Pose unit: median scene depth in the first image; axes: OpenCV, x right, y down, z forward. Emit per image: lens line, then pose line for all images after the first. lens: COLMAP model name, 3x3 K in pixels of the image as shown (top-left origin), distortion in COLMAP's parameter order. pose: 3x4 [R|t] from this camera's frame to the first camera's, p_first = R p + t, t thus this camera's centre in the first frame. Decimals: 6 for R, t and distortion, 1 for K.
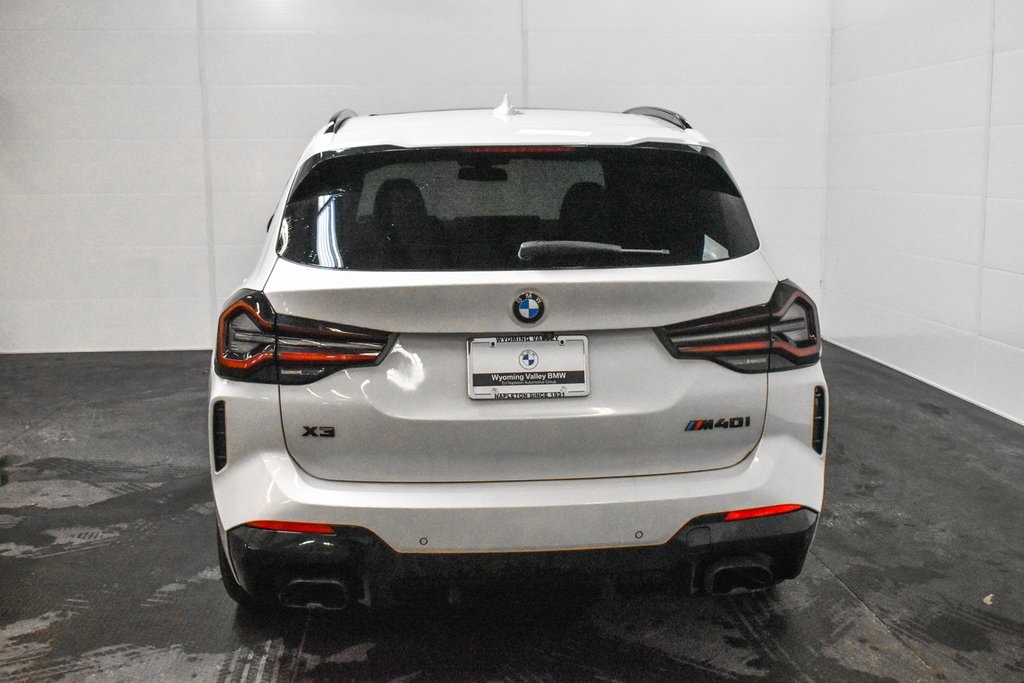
lens RADIAL K [[1078.5, 0, 512.0], [0, 1078.5, 341.5], [0, 0, 1]] dist [-0.014292, 0.003698]
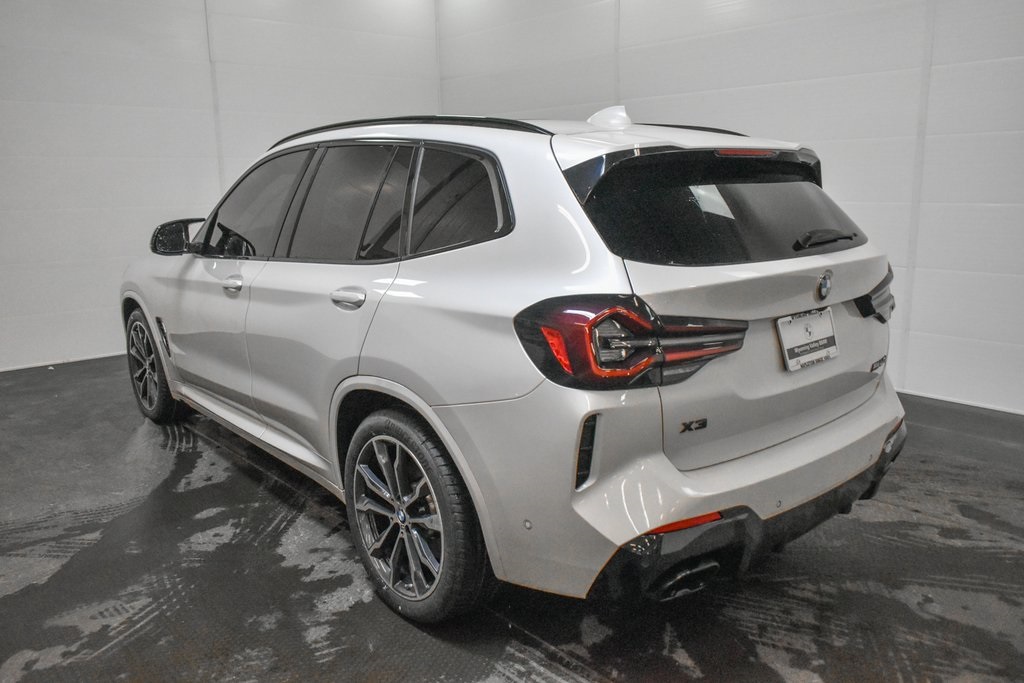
lens RADIAL K [[779.5, 0, 512.0], [0, 779.5, 341.5], [0, 0, 1]] dist [-0.006697, -0.000650]
pose [[0.810565, -0.125275, 0.572093, -0.727460], [0.105427, 0.992108, 0.067875, -0.063623], [-0.576081, 0.005297, 0.817376, 0.490396]]
